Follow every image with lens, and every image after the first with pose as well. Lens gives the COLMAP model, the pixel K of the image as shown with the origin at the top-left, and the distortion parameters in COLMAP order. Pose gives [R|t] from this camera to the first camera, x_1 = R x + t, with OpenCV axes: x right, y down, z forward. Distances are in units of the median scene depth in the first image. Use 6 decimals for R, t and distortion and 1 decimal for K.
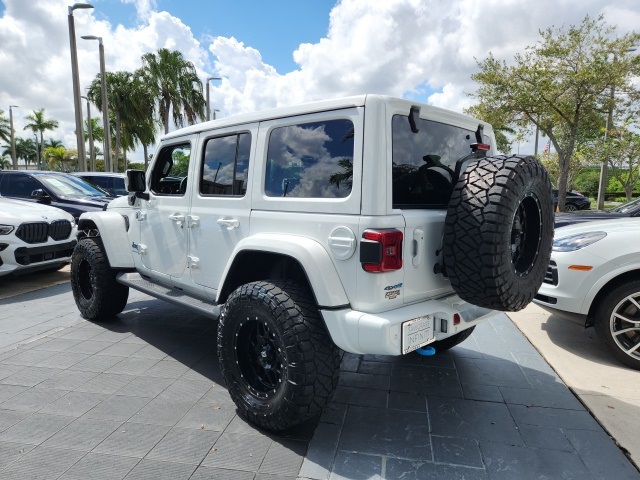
lens RADIAL K [[428.7, 0, 318.5], [0, 428.7, 241.6], [0, 0, 1]] dist [0.067670, -0.063905]
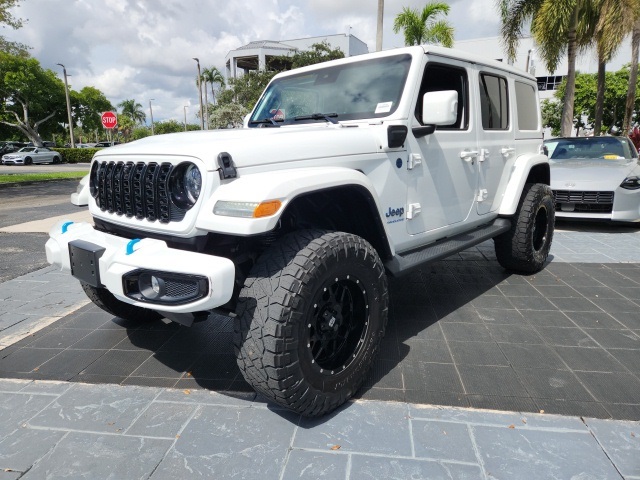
lens RADIAL K [[427.1, 0, 313.4], [0, 427.1, 241.8], [0, 0, 1]] dist [0.071255, -0.065085]
pose [[-0.027958, -0.230827, 0.972593, -1.326639], [0.130848, 0.963756, 0.232492, -0.139900], [-0.991008, 0.133762, 0.003258, 1.427209]]
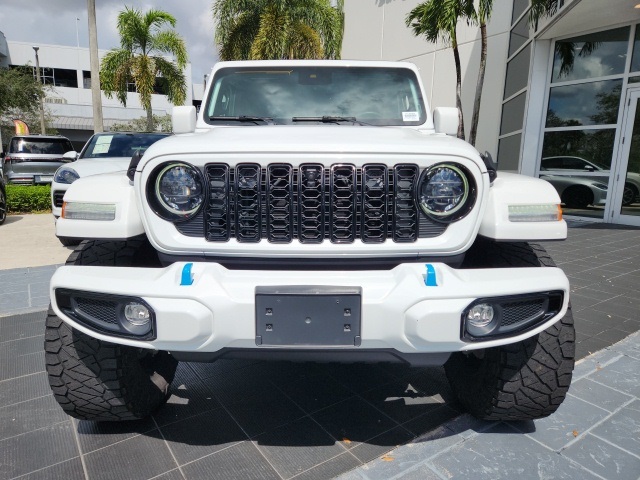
lens RADIAL K [[428.7, 0, 318.5], [0, 428.7, 241.6], [0, 0, 1]] dist [0.067670, -0.063905]
pose [[-0.696040, -0.156305, 0.700783, -0.984013], [0.058017, 0.960582, 0.271875, -0.183854], [-0.715655, 0.229893, -0.659535, 2.009977]]
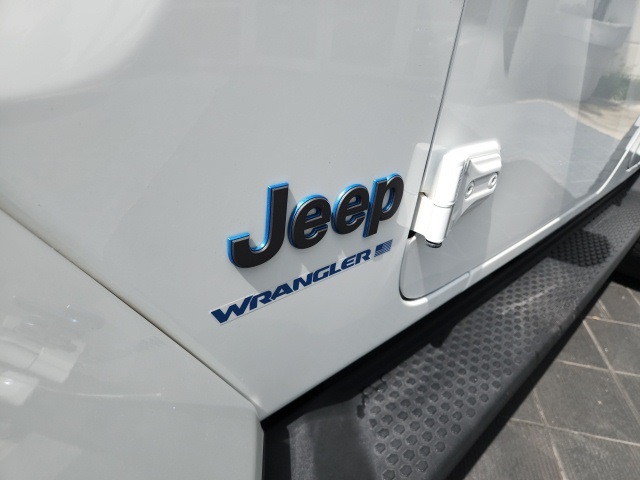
lens RADIAL K [[428.7, 0, 318.5], [0, 428.7, 241.6], [0, 0, 1]] dist [0.067670, -0.063905]
pose [[-0.004310, -0.503622, 0.863914, -0.634215], [0.001679, 0.863917, 0.503632, -0.034323], [-0.999989, 0.003621, -0.002878, 1.274773]]
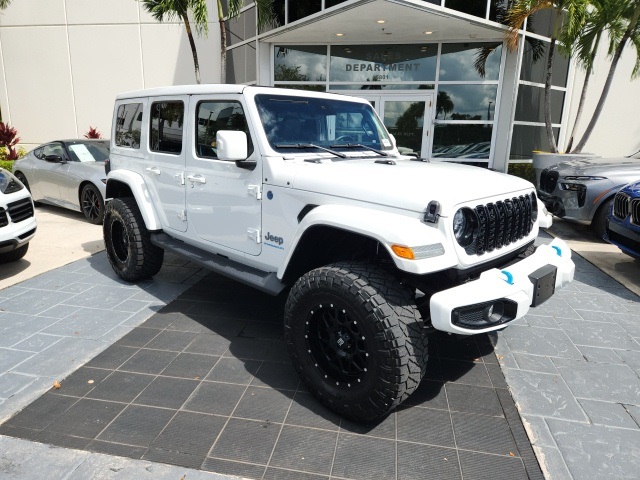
lens RADIAL K [[428.7, 0, 318.5], [0, 428.7, 241.6], [0, 0, 1]] dist [0.067670, -0.063905]
pose [[-0.999133, -0.041607, -0.001230, -0.299633], [-0.039404, 0.935883, 0.350101, -0.333832], [-0.013415, 0.349846, -0.936711, 2.467596]]
